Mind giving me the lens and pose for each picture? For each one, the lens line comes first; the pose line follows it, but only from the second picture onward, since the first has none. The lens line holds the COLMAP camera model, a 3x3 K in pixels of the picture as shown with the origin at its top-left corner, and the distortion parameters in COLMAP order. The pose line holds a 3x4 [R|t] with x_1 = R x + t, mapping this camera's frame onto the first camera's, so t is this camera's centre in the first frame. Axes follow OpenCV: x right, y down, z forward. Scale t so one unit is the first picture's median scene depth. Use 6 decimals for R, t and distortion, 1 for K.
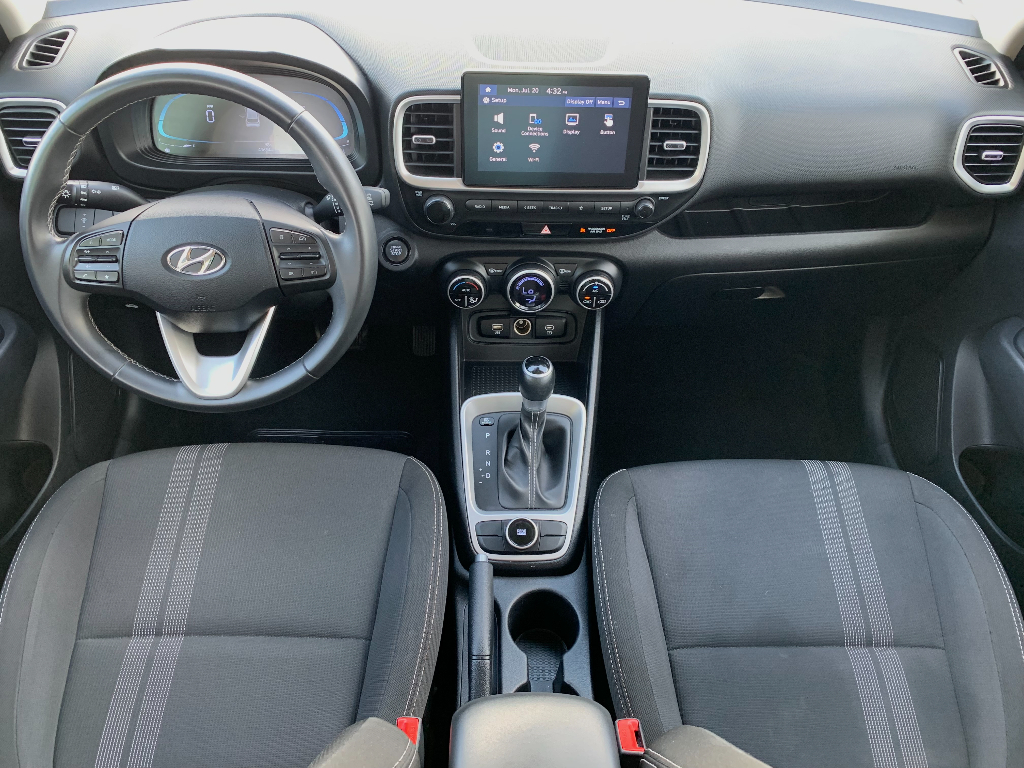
lens RADIAL K [[779.6, 0, 511.0], [0, 779.6, 387.4], [0, 0, 1]] dist [0.035515, -0.009143]
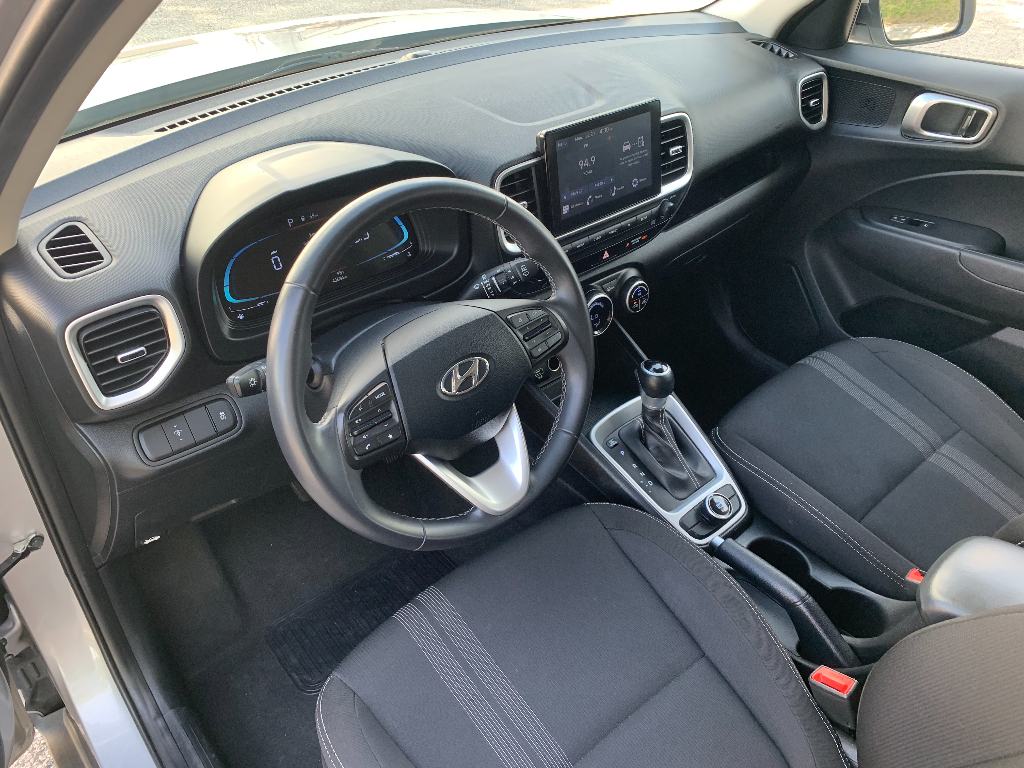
lens RADIAL K [[771.7, 0, 506.9], [0, 771.7, 388.9], [0, 0, 1]] dist [0.047468, 0.000613]
pose [[0.768541, -0.405568, 0.494833, -0.712633], [0.452439, 0.891360, 0.027866, -0.130400], [-0.452376, 0.202465, 0.868541, 0.152404]]
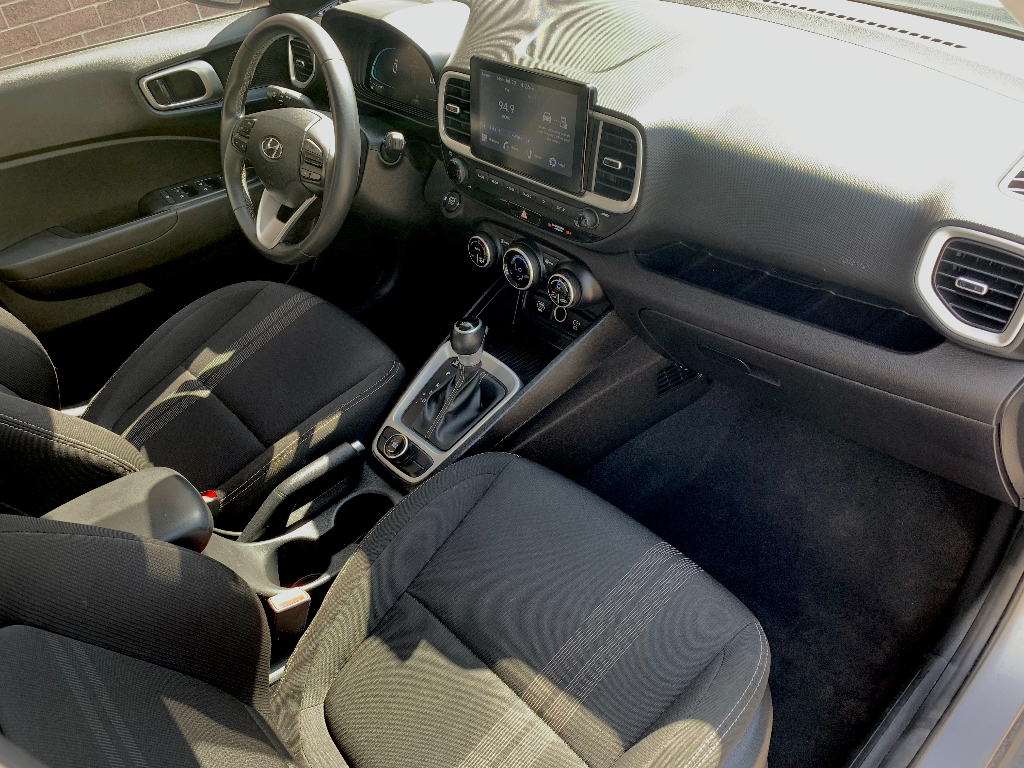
lens RADIAL K [[771.7, 0, 514.0], [0, 771.7, 393.1], [0, 0, 1]] dist [0.047468, 0.000613]
pose [[0.673693, 0.414579, -0.611770, 0.833282], [-0.429160, 0.893407, 0.132837, -0.120762], [0.601631, 0.173056, 0.779803, 0.197079]]
